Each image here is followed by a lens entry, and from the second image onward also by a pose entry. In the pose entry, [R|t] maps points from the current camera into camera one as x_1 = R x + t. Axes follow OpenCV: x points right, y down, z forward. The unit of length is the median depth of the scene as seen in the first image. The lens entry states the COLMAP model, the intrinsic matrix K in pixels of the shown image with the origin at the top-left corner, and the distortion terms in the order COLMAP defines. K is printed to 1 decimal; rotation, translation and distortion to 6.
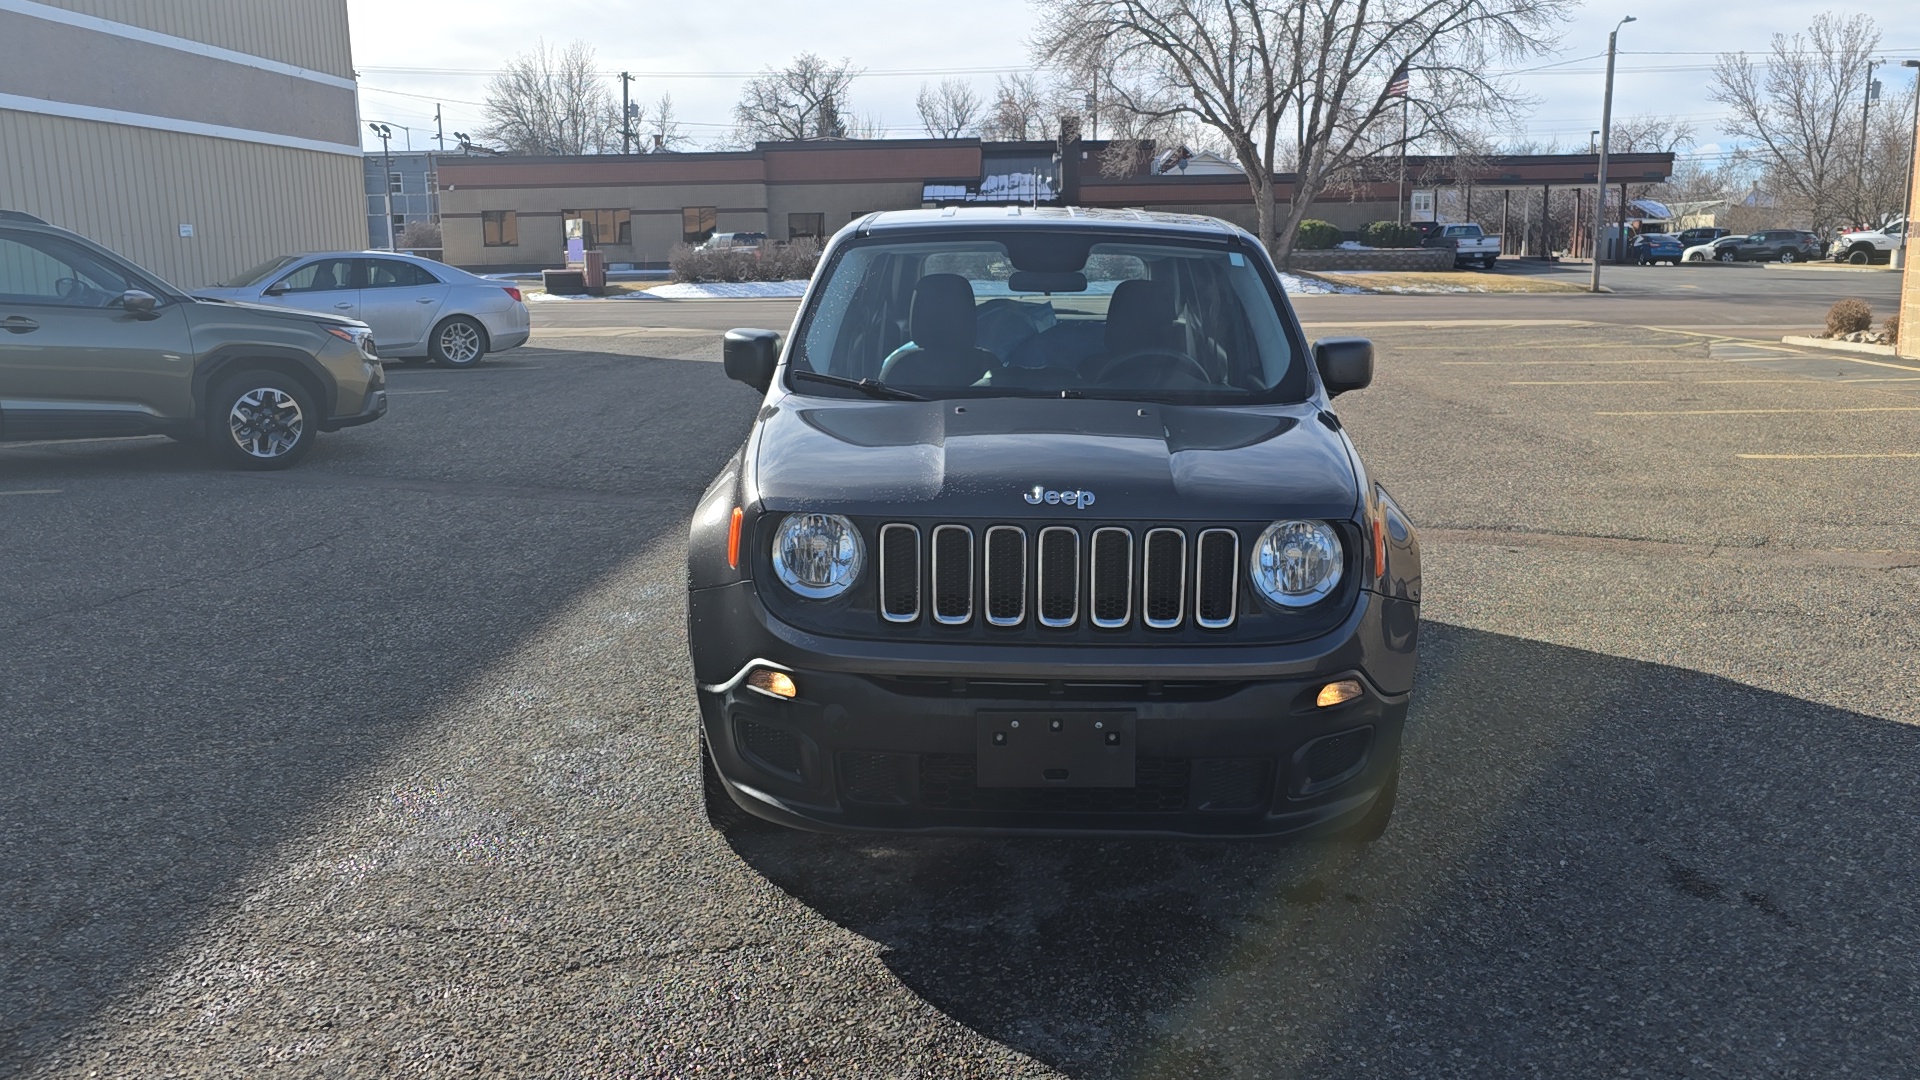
lens RADIAL K [[1585.9, 0, 973.2], [0, 1585.9, 538.3], [0, 0, 1]] dist [0.001749, 0.010071]
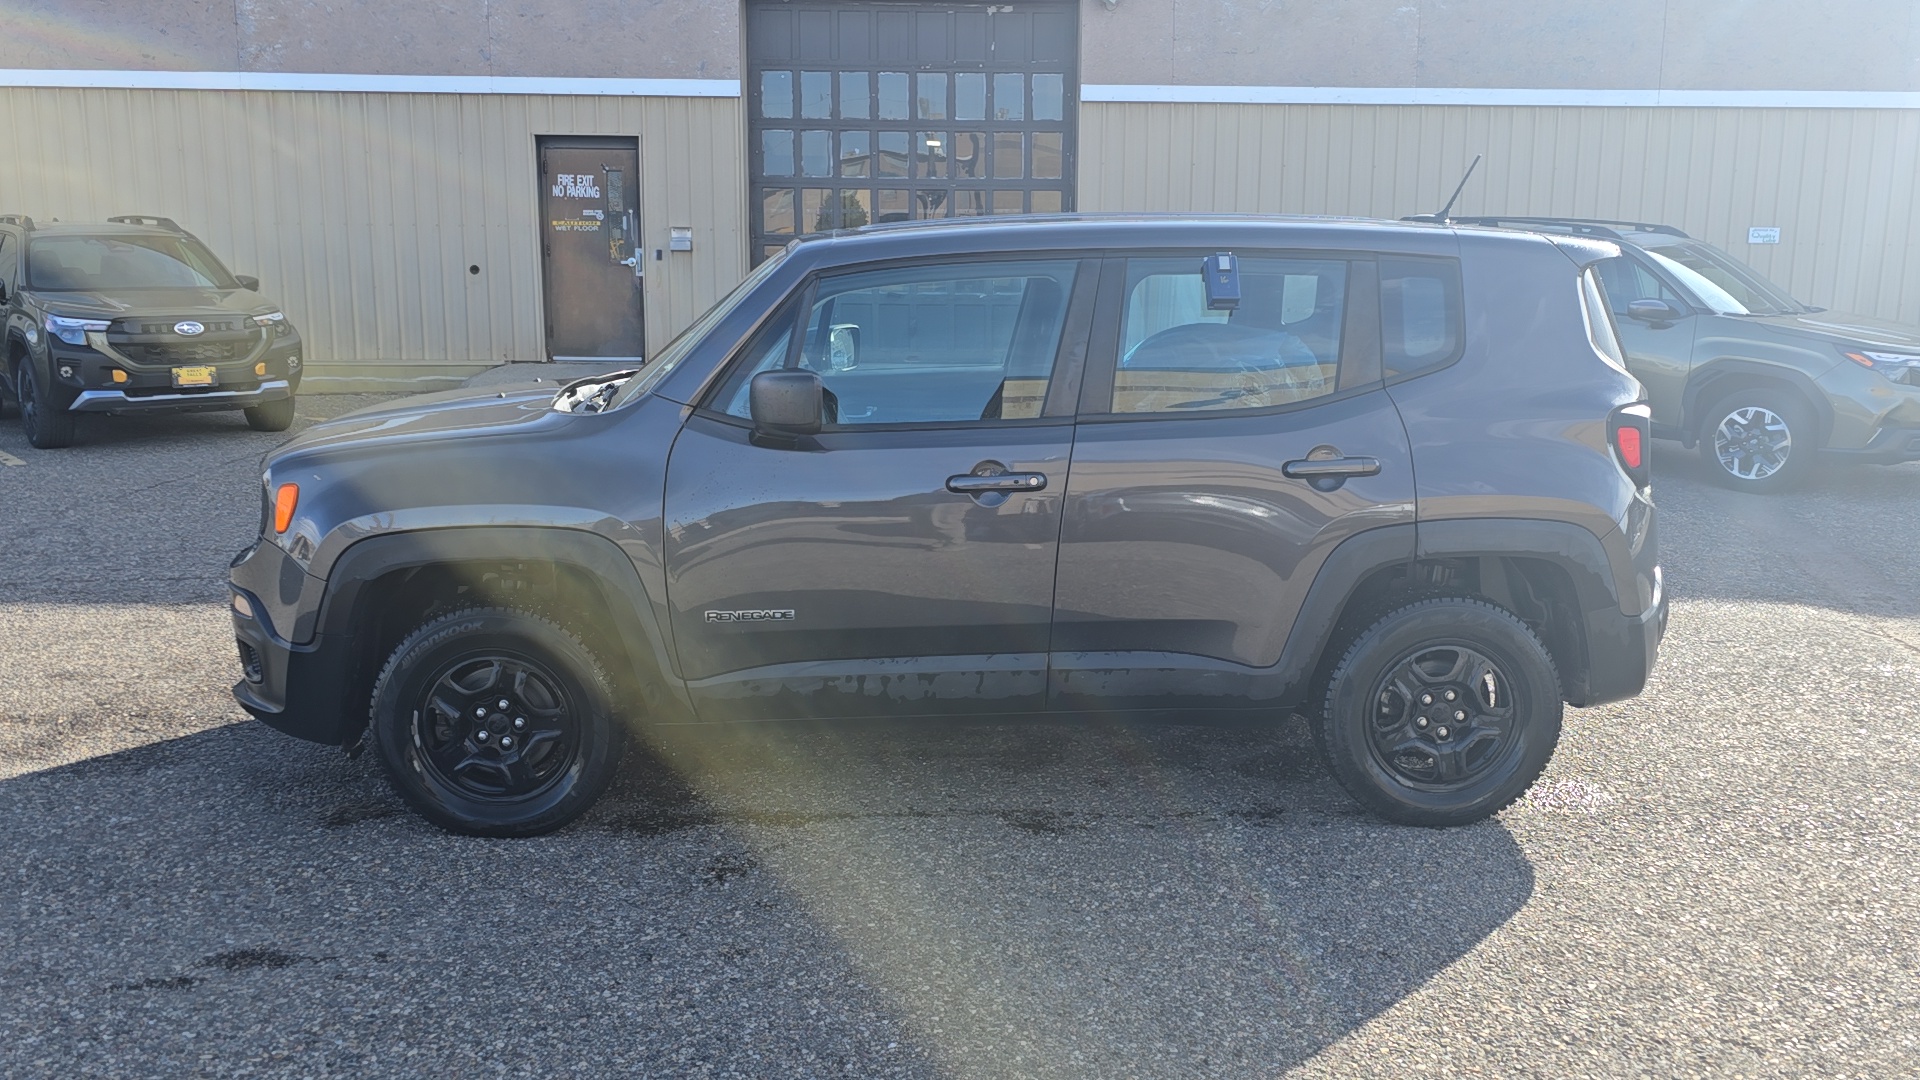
lens RADIAL K [[1585.9, 0, 970.4], [0, 1585.9, 538.4], [0, 0, 1]] dist [0.001749, 0.010071]
pose [[0.057644, 0.181434, -0.981712, 0.477040], [-0.190534, 0.967272, 0.167577, -0.087946], [0.979987, 0.177390, 0.090327, 0.462112]]
